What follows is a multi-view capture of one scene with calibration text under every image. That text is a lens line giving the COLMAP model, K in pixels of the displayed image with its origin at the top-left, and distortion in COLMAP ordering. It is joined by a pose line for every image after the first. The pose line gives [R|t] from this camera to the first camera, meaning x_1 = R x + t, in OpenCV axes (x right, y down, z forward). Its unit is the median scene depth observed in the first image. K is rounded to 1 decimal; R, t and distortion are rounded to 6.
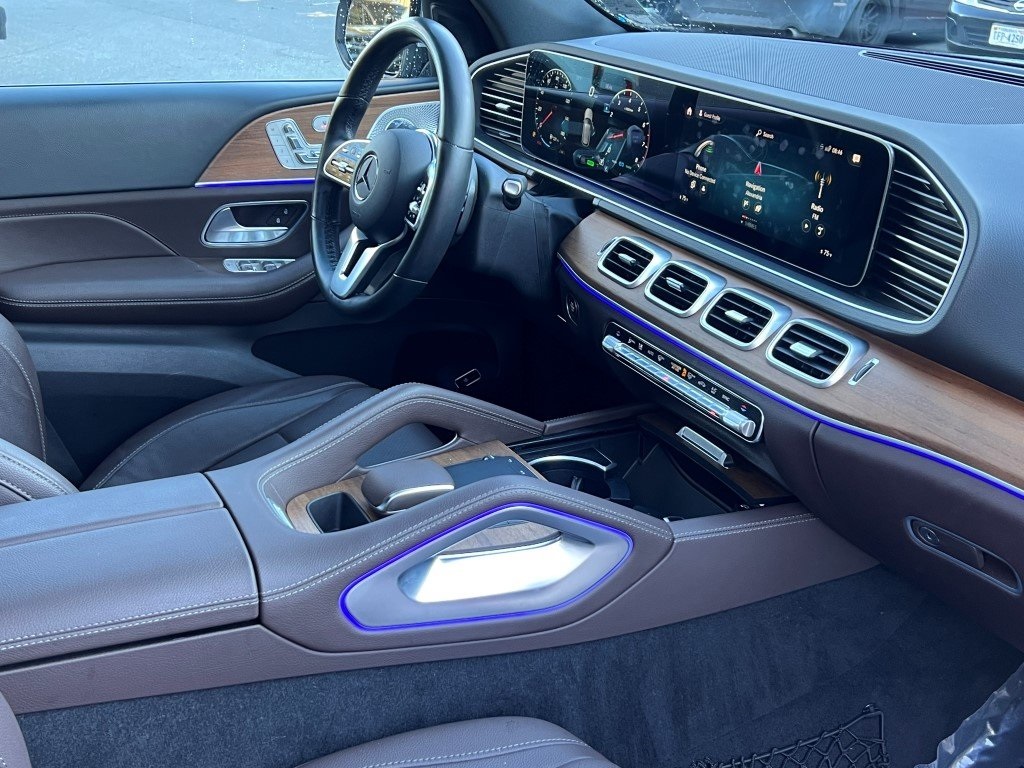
lens RADIAL K [[1172.4, 0, 514.4], [0, 1172.4, 383.5], [0, 0, 1]] dist [0.087214, 0.000000]
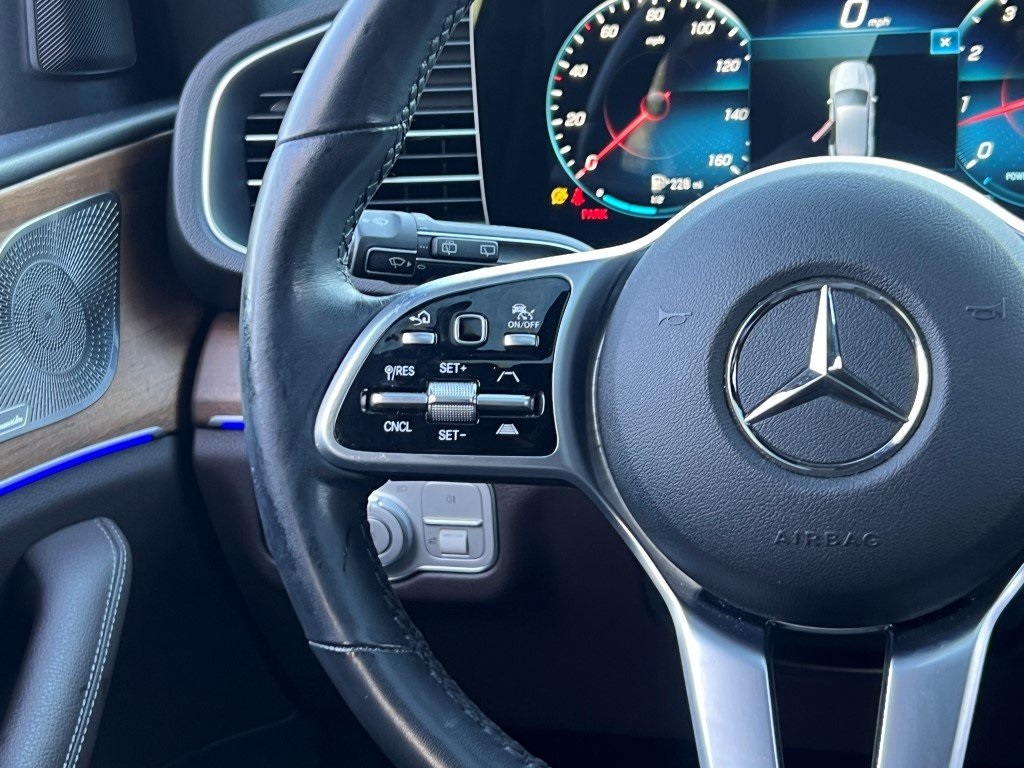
lens RADIAL K [[1539.8, 0, 506.0], [0, 1539.8, 400.9], [0, 0, 1]] dist [0.091958, 0.000000]
pose [[0.647783, -0.267406, 0.713352, -0.416886], [0.360311, 0.932564, 0.022388, -0.214844], [-0.671233, 0.242526, 0.700448, 0.885397]]
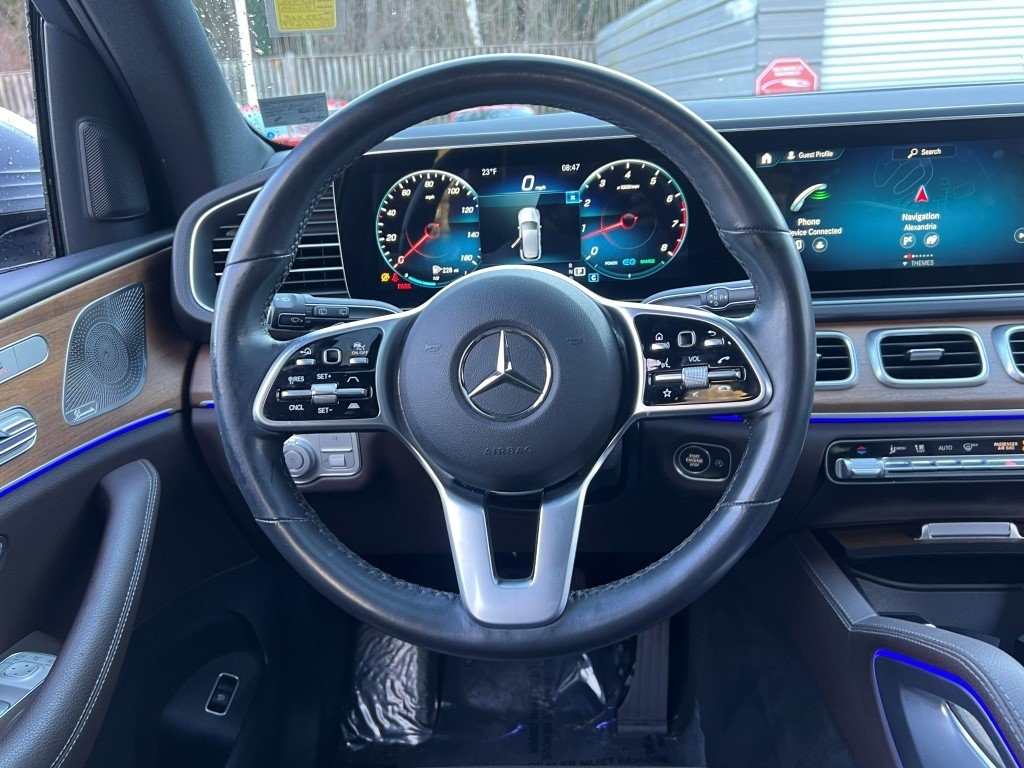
lens RADIAL K [[857.9, 0, 520.0], [0, 857.9, 377.9], [0, 0, 1]] dist [0.058859, -0.091165]
pose [[0.514384, -0.303644, 0.802003, -0.440141], [0.395651, 0.913762, 0.092196, -0.218605], [-0.760834, 0.269889, 0.590162, 0.838593]]
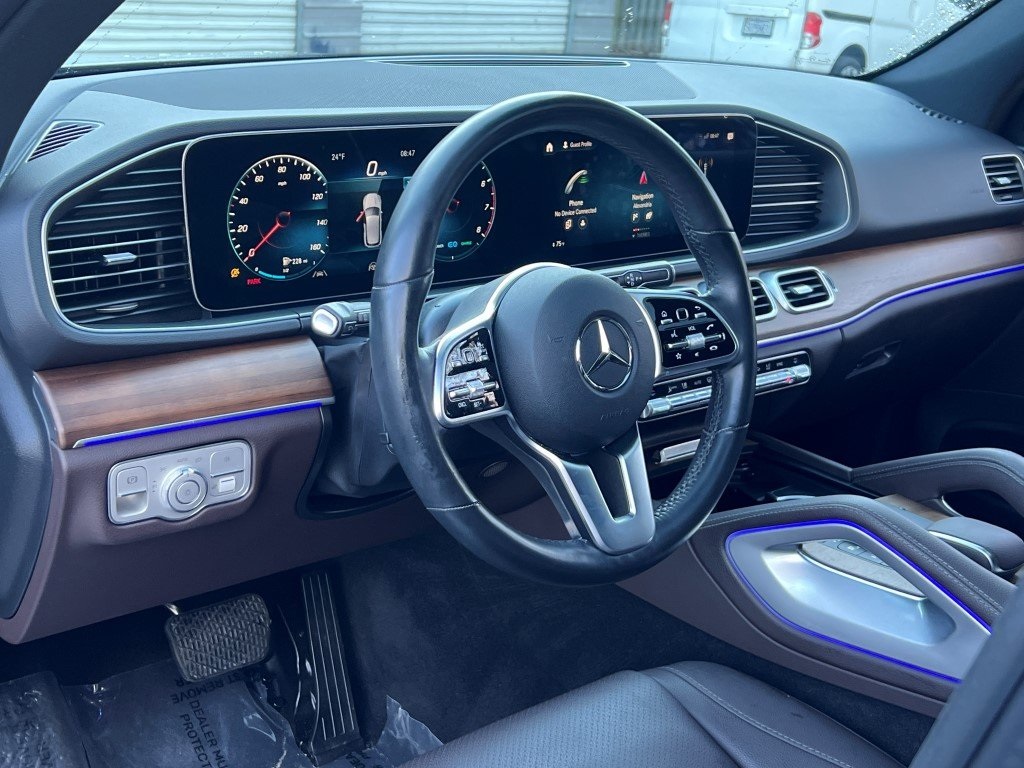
lens RADIAL K [[1293.4, 0, 512.3], [0, 1293.4, 388.6], [0, 0, 1]] dist [0.153163, 0.000000]
pose [[-0.210948, -0.348870, 0.913121, -0.791052], [0.315353, 0.859906, 0.401391, -0.477233], [-0.925231, 0.372628, -0.071378, 1.175853]]
